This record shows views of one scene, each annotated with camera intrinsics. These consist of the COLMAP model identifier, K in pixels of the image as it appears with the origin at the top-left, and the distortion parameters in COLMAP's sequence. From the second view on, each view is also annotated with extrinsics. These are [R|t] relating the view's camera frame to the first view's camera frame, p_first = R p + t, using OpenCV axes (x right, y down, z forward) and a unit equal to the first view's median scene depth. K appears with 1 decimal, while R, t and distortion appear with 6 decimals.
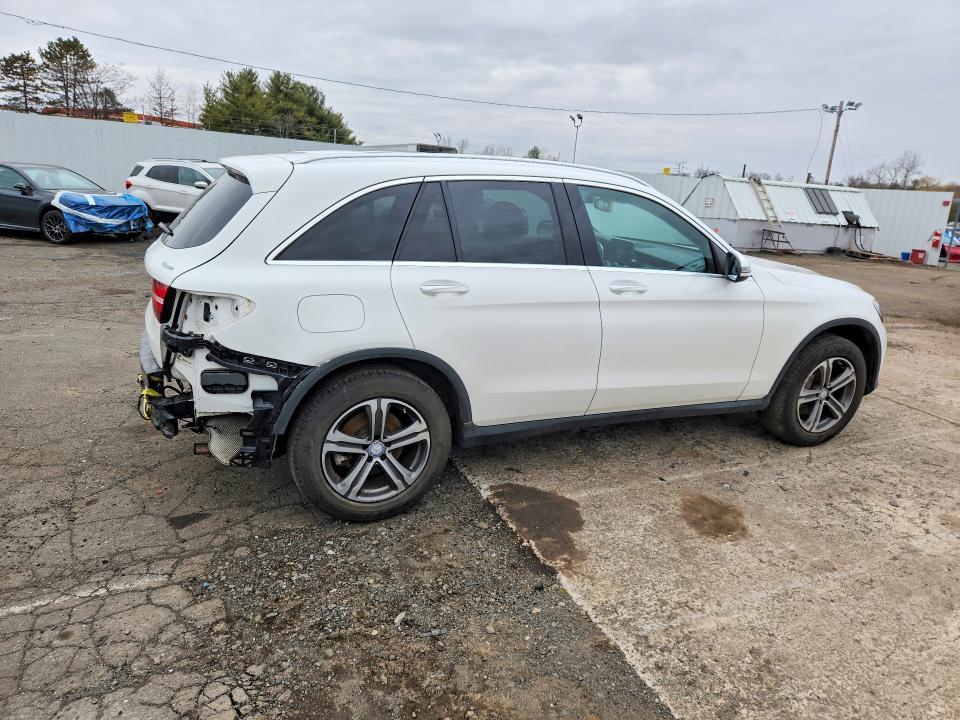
lens RADIAL K [[673.4, 0, 473.5], [0, 673.4, 359.4], [0, 0, 1]] dist [0.037729, -0.032607]
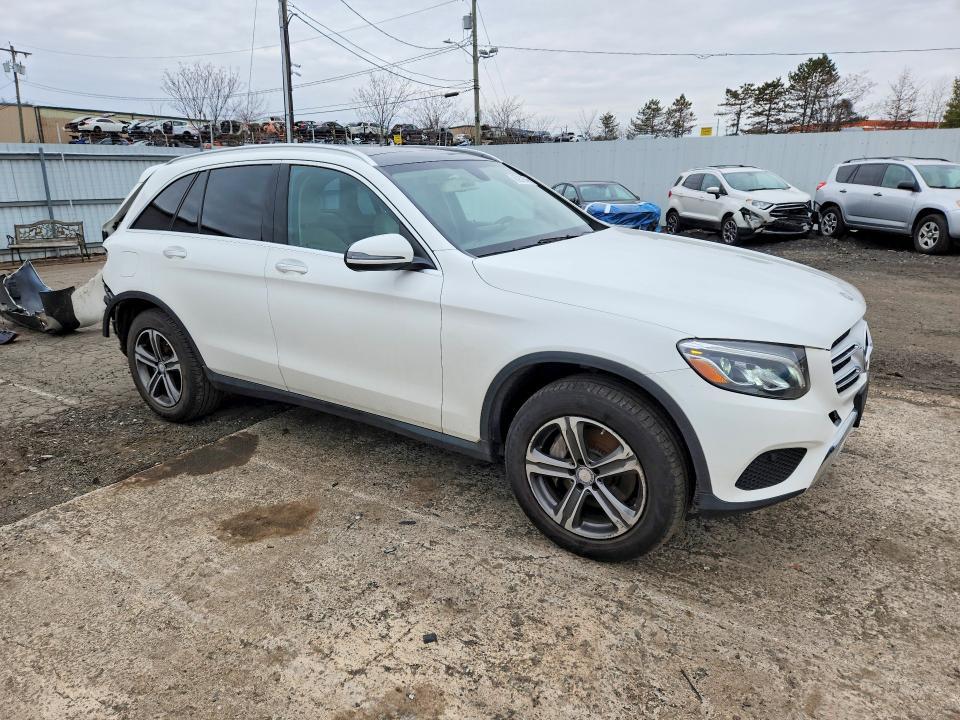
lens RADIAL K [[673.4, 0, 473.4], [0, 673.4, 367.5], [0, 0, 1]] dist [0.037729, -0.032607]
pose [[0.488861, 0.173245, -0.854986, 0.122037], [-0.180985, 0.978899, 0.094871, -0.010546], [0.853381, 0.108360, 0.509901, 0.074611]]
